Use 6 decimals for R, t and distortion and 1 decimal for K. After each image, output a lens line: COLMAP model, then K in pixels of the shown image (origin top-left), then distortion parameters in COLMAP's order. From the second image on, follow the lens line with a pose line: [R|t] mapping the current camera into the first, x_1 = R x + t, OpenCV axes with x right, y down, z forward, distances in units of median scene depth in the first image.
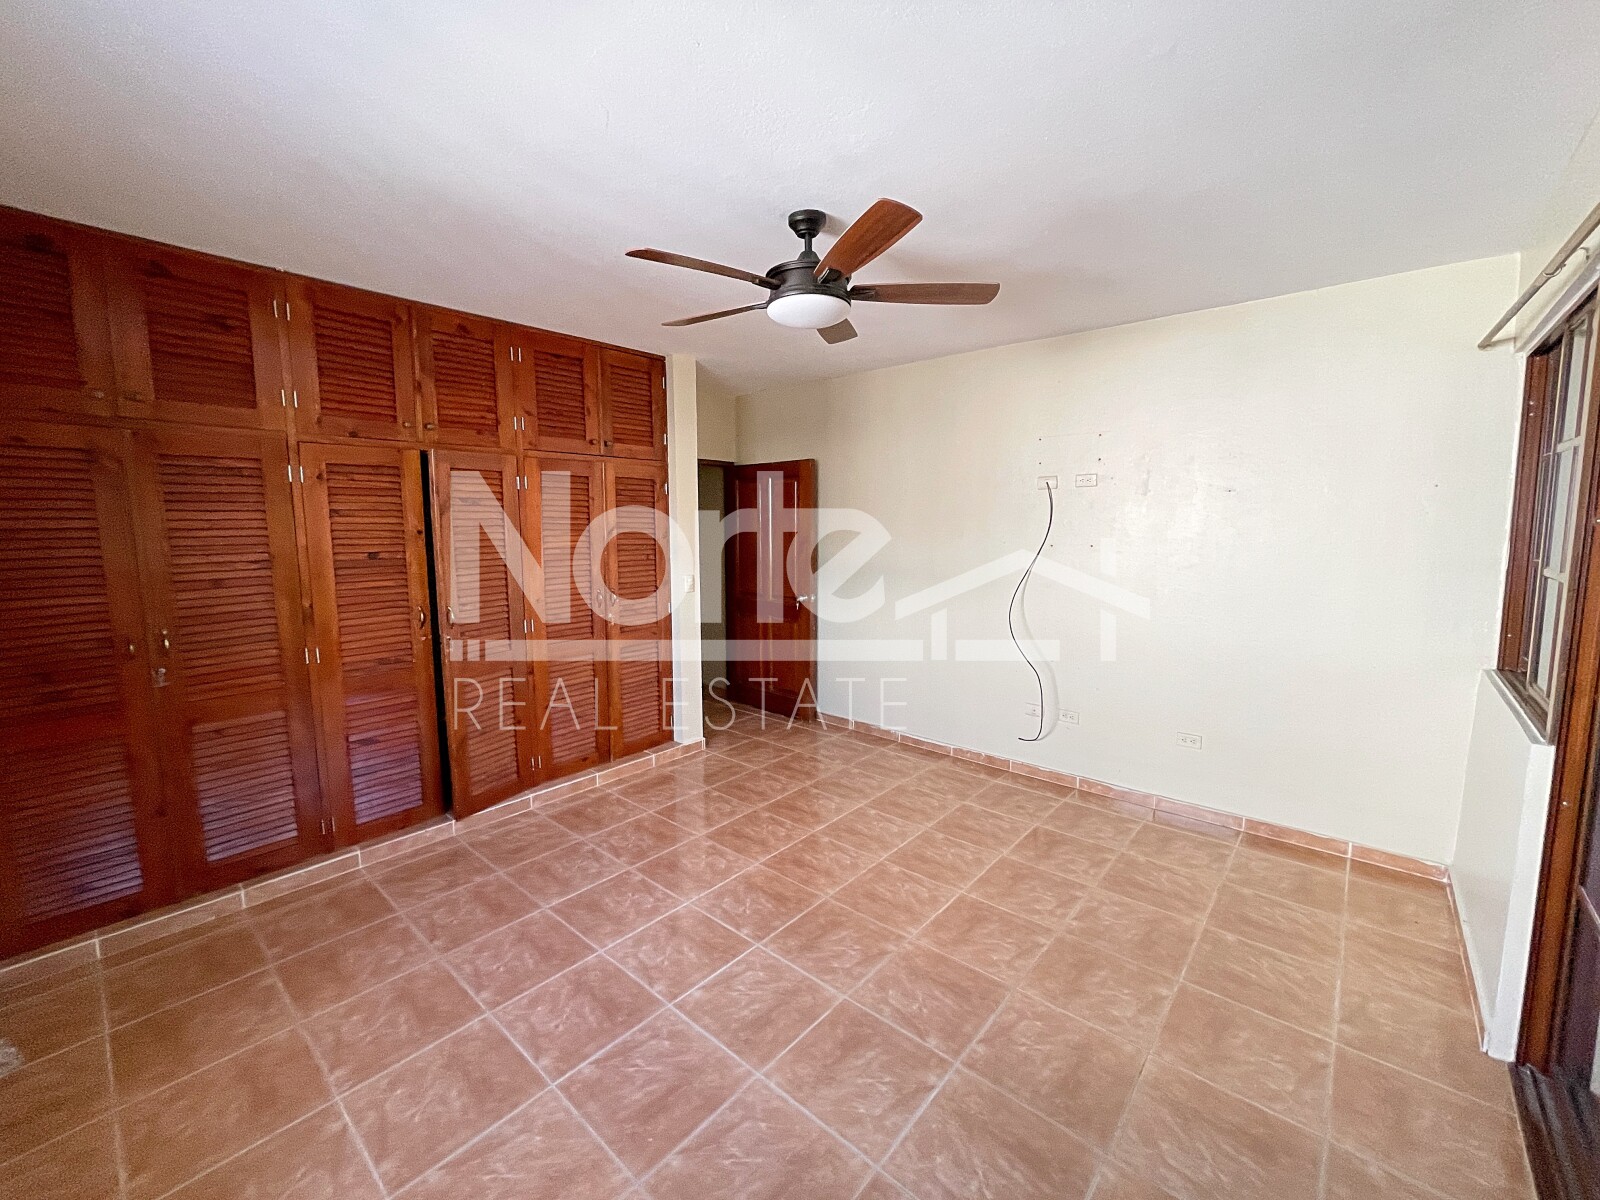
lens RADIAL K [[651.5, 0, 795.3], [0, 651.5, 594.3], [0, 0, 1]] dist [-0.000878, 0.000207]
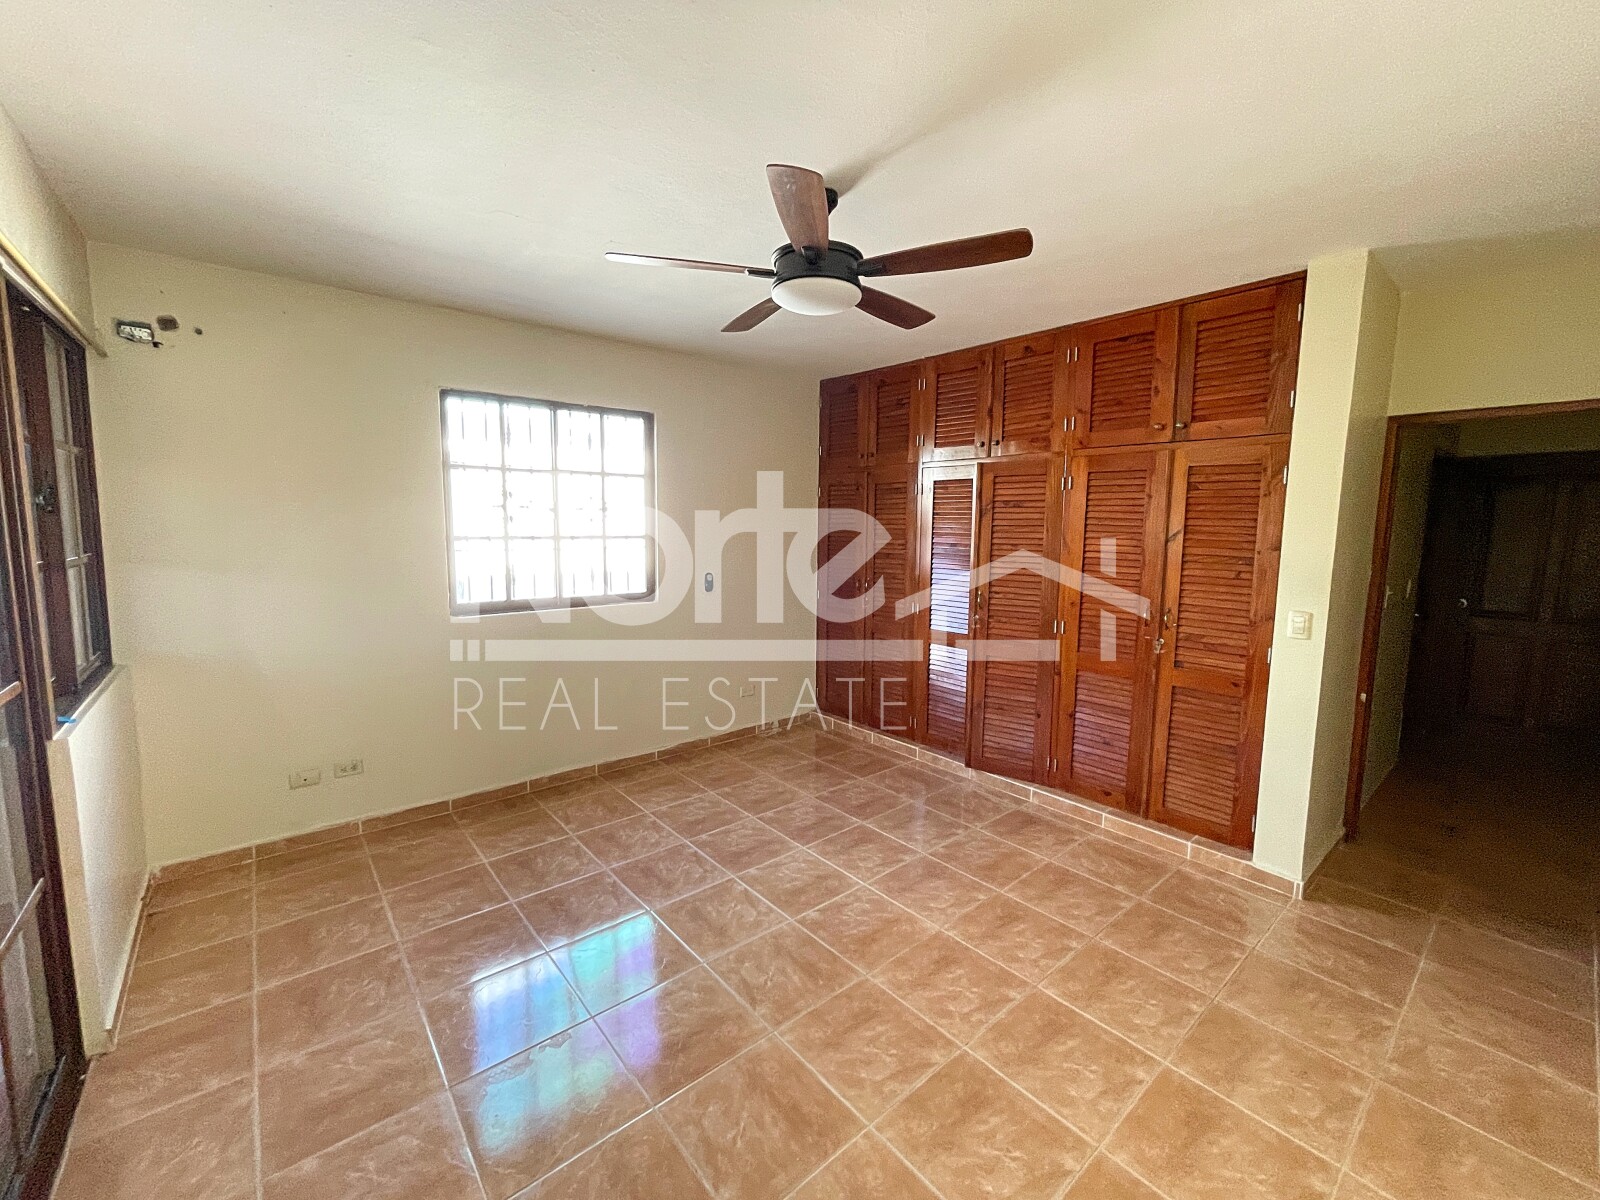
lens RADIAL K [[651.5, 0, 792.2], [0, 651.5, 586.4], [0, 0, 1]] dist [-0.000878, 0.000207]
pose [[-0.147130, 0.104100, -0.983624, 0.852274], [-0.122558, 0.984864, 0.122563, -0.114390], [0.981495, 0.138584, -0.132145, 0.982715]]
